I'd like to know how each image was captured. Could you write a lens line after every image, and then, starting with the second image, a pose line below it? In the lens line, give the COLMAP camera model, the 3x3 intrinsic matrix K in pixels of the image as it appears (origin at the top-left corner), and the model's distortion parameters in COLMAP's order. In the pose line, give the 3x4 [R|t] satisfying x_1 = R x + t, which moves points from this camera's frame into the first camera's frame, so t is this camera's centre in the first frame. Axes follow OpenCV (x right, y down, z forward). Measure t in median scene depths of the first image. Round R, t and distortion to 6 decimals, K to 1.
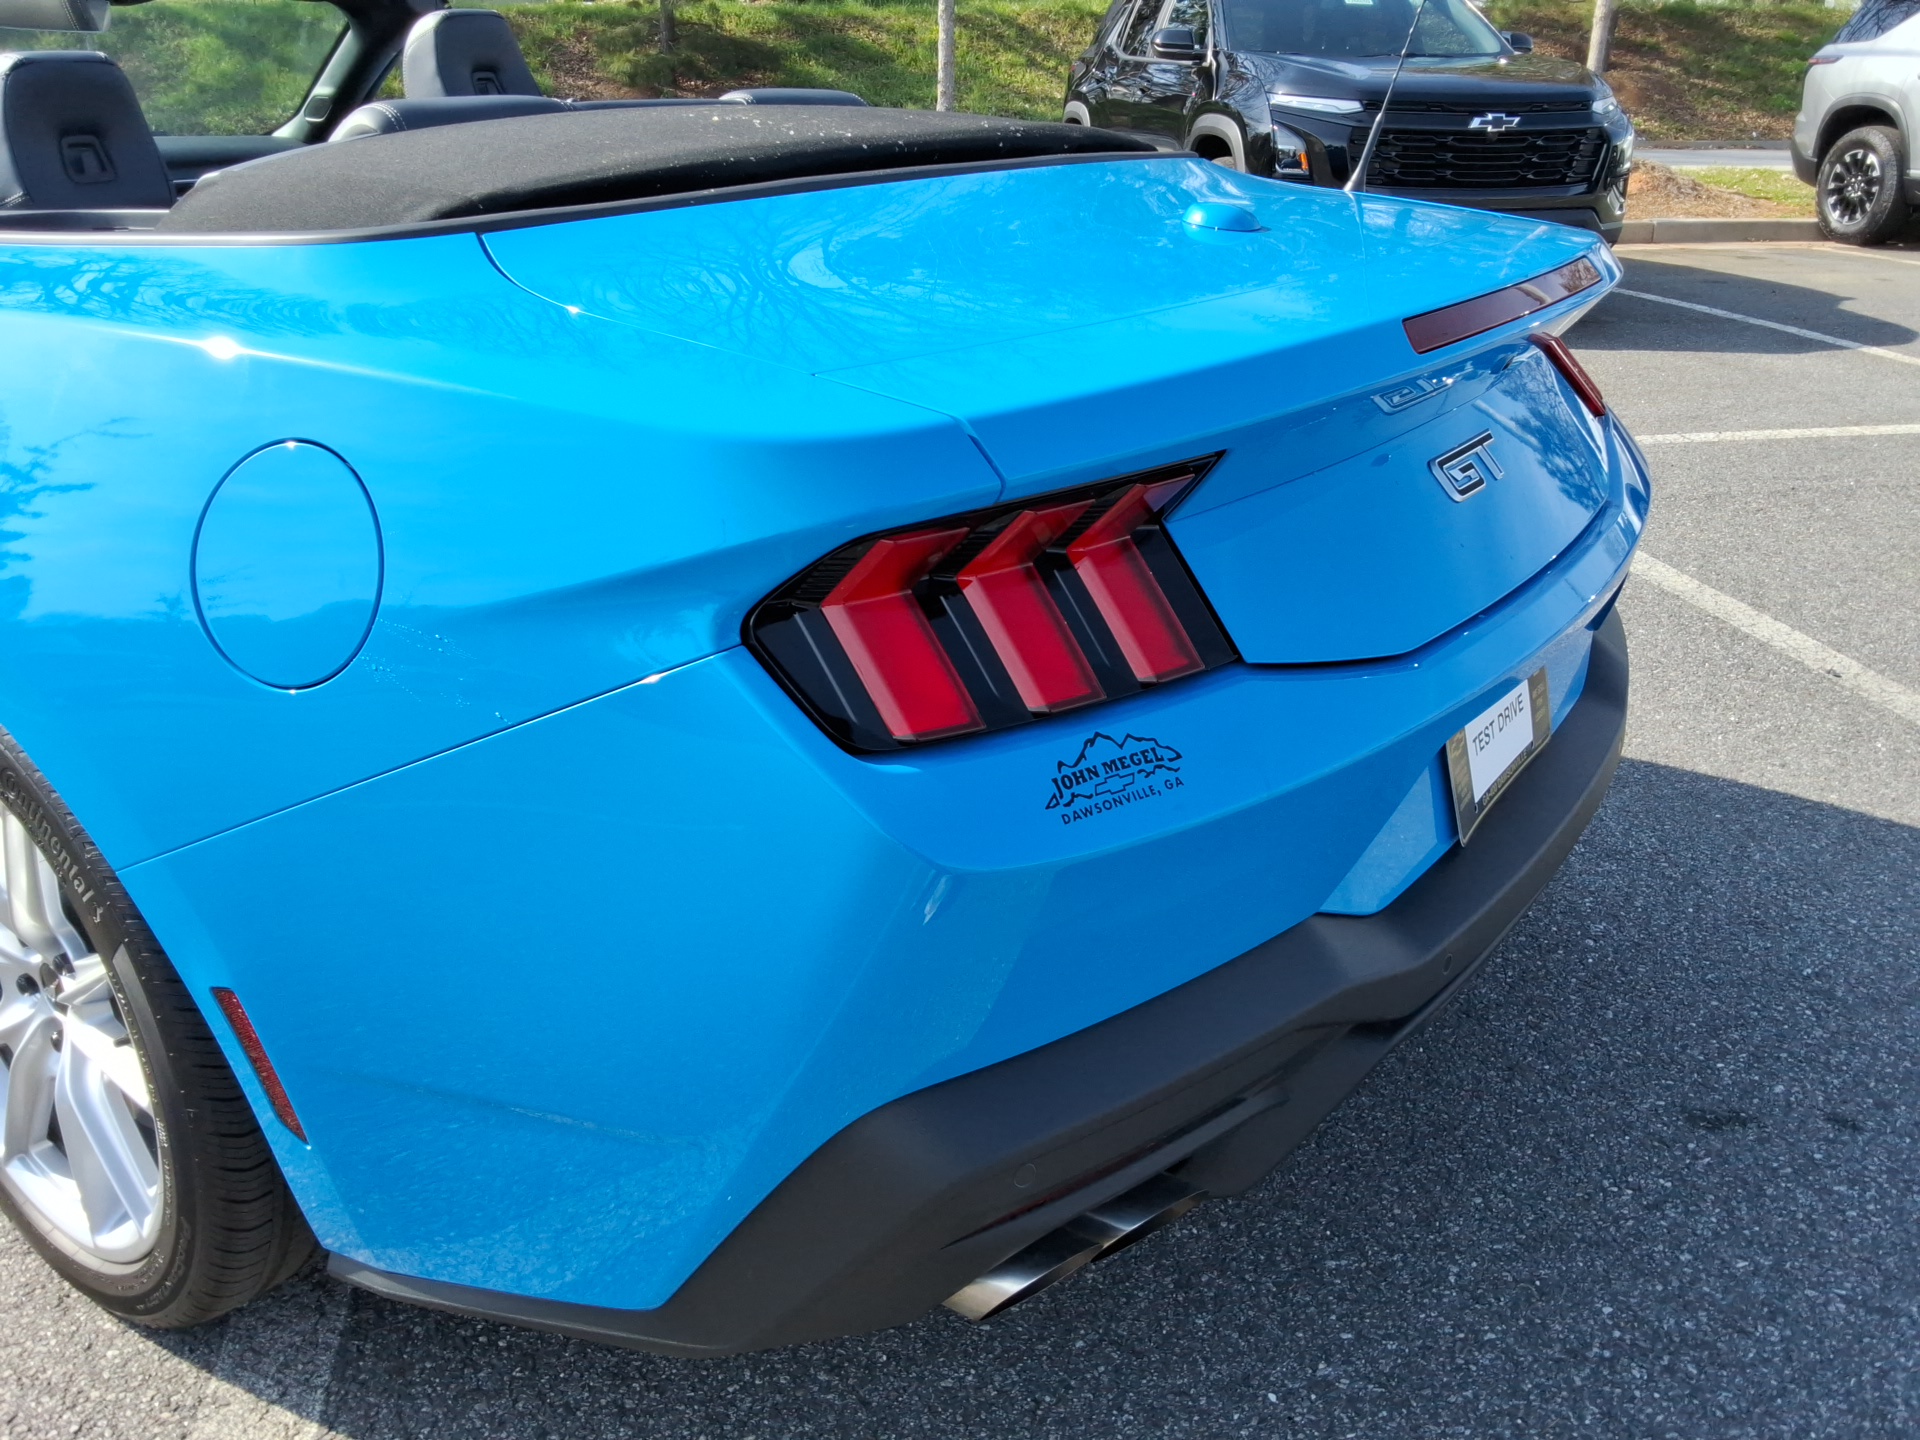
lens RADIAL K [[1556.3, 0, 978.5], [0, 1556.3, 677.9], [0, 0, 1]] dist [0.085891, -0.132516]
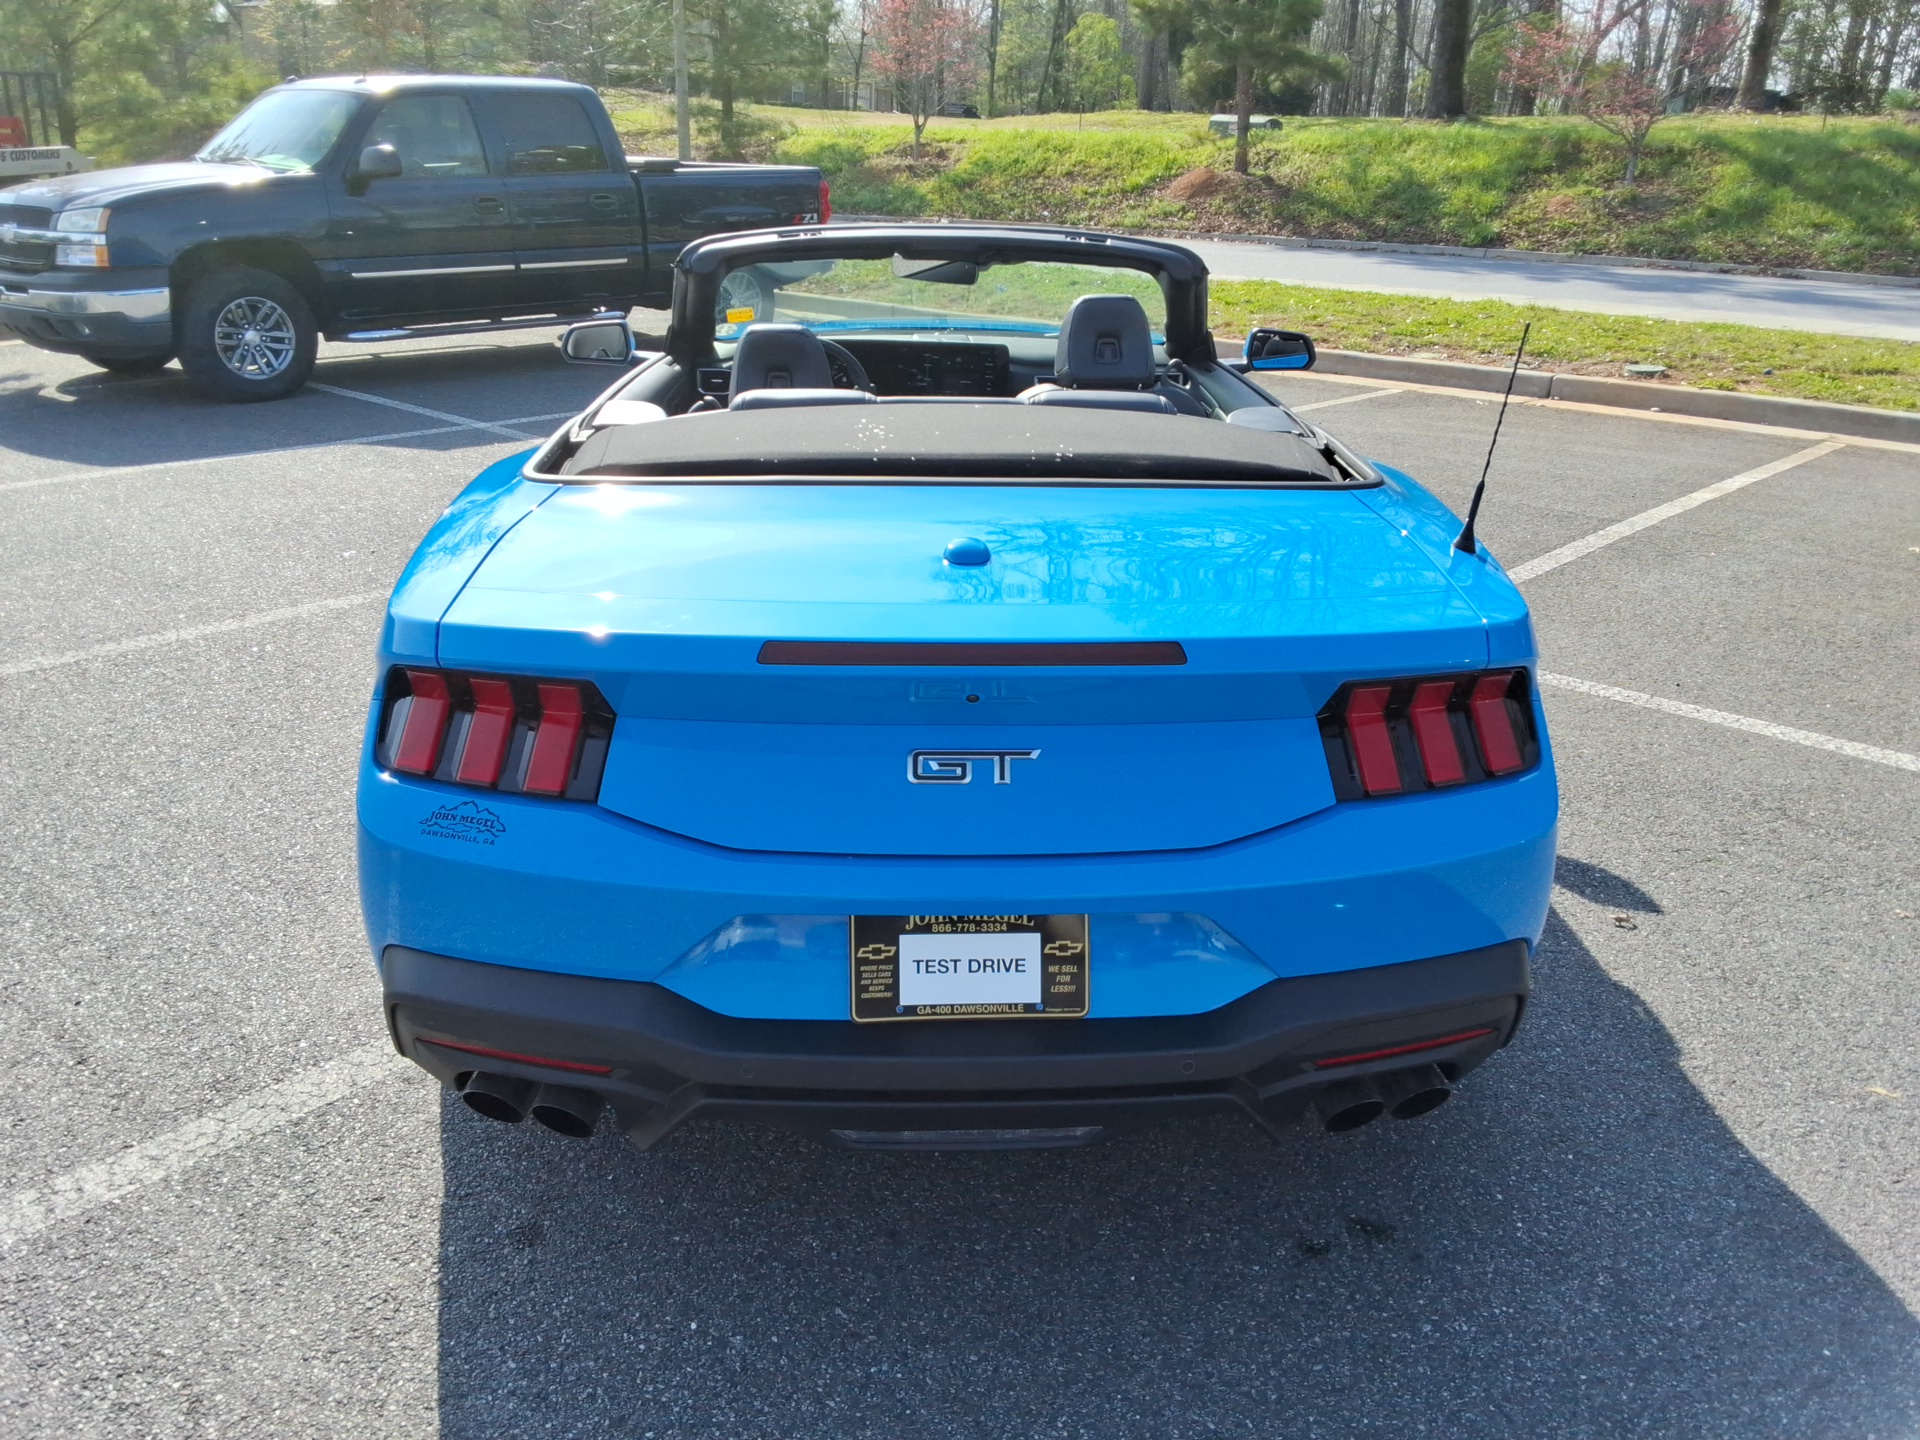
lens RADIAL K [[1553.8, 0, 982.8], [0, 1553.8, 679.2], [0, 0, 1]] dist [0.115388, -0.184649]
pose [[0.601911, 0.262598, -0.754152, 1.158753], [-0.306387, 0.948052, 0.085578, -0.286281], [0.737449, 0.179552, 0.651100, 0.122405]]
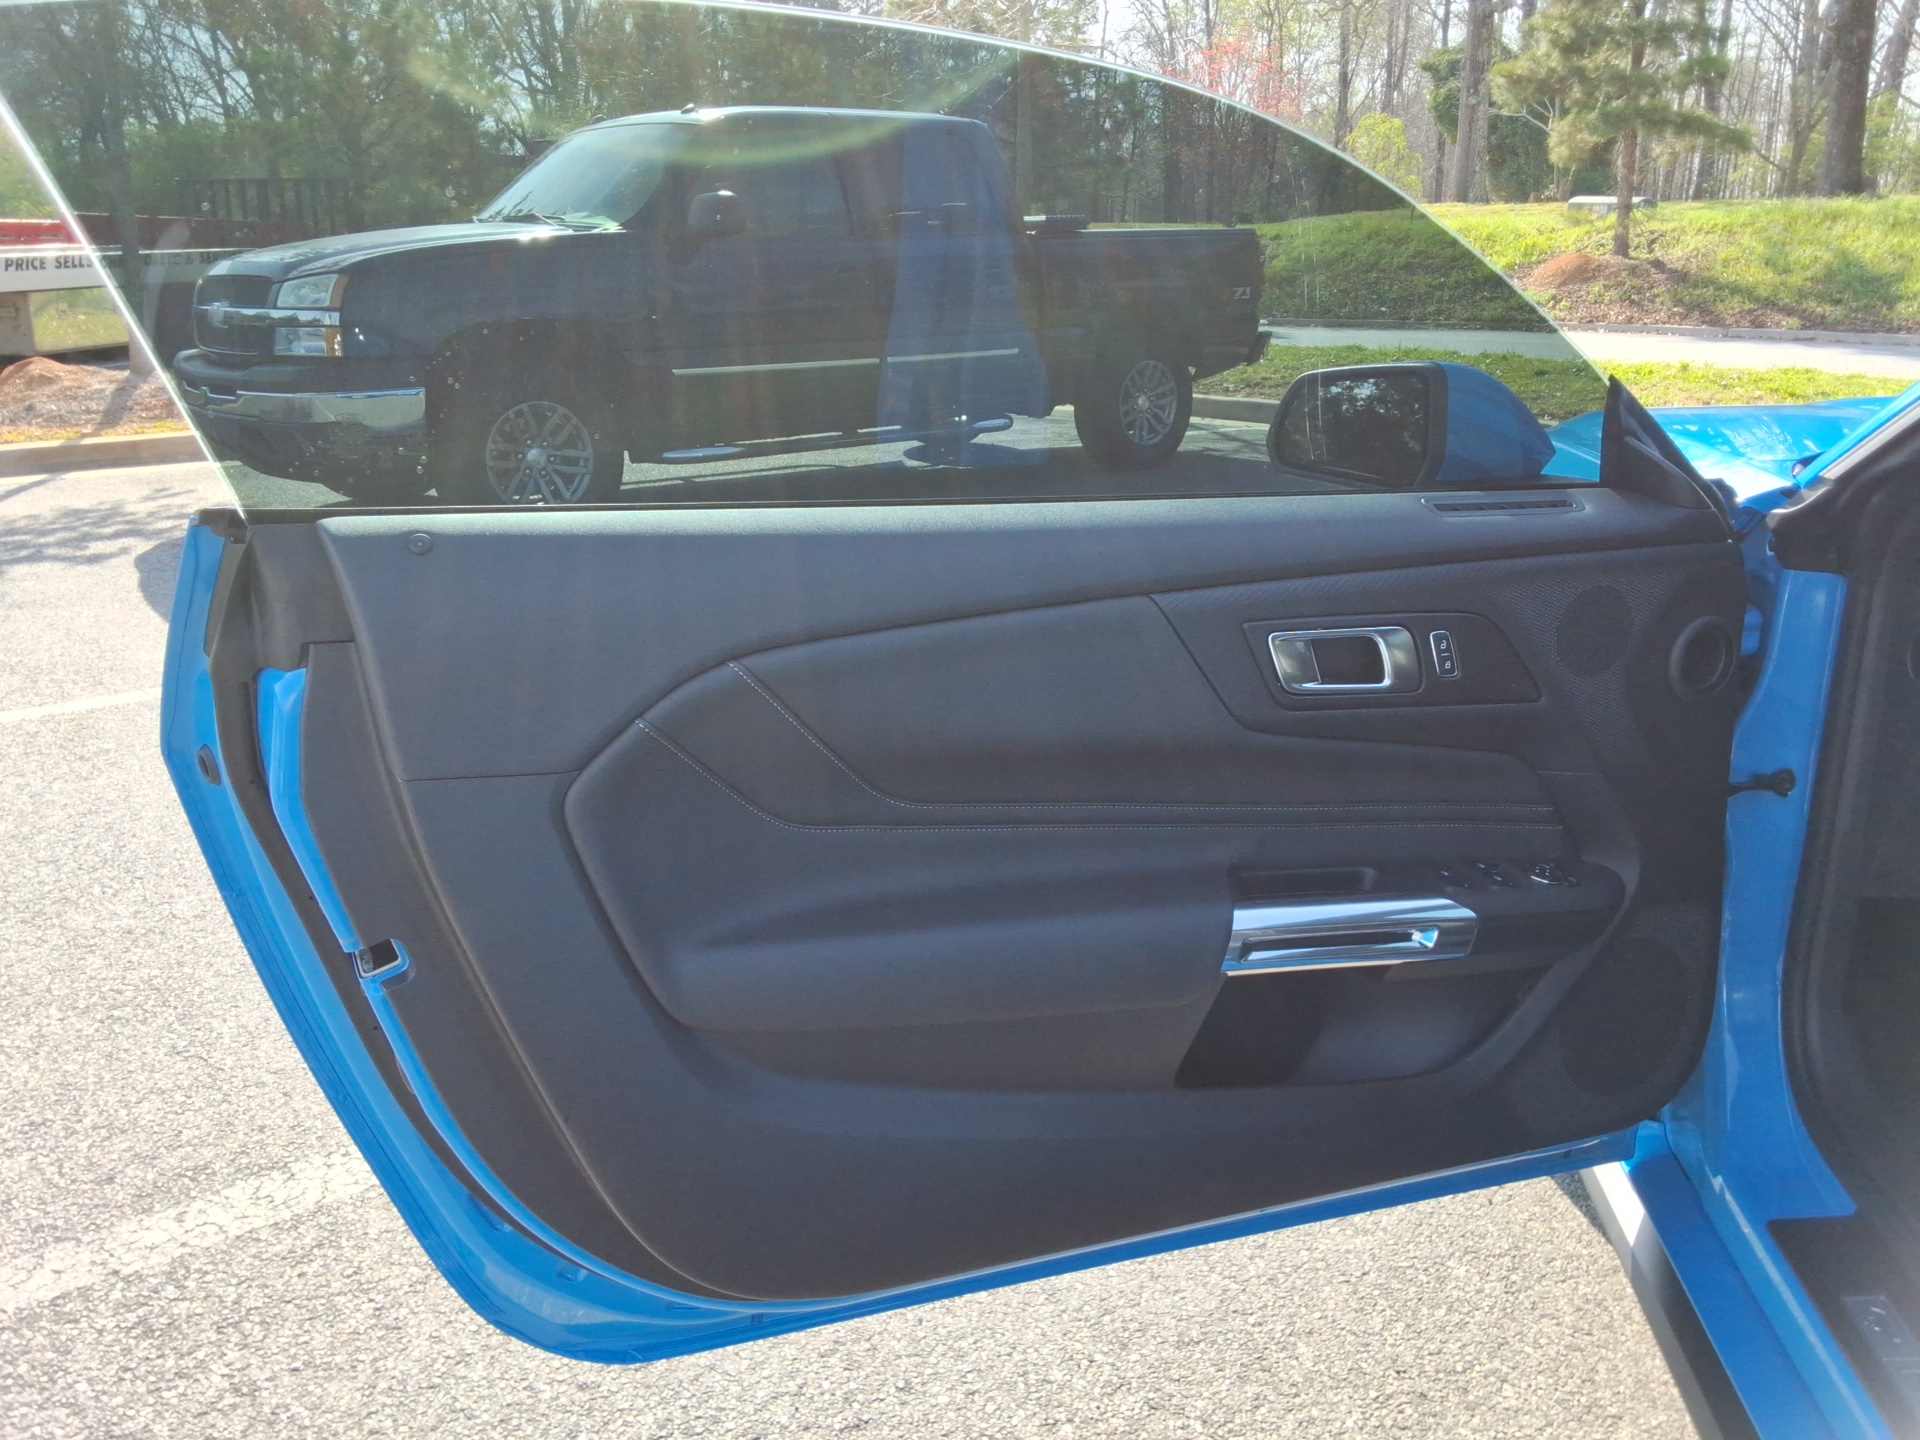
lens RADIAL K [[1523.5, 0, 978.7], [0, 1523.5, 665.0], [0, 0, 1]] dist [0.195053, -0.302735]
pose [[0.477317, 0.213439, -0.852416, -0.892995], [-0.316108, 0.946820, 0.060070, -0.254775], [0.819905, 0.240783, 0.519403, 0.636934]]
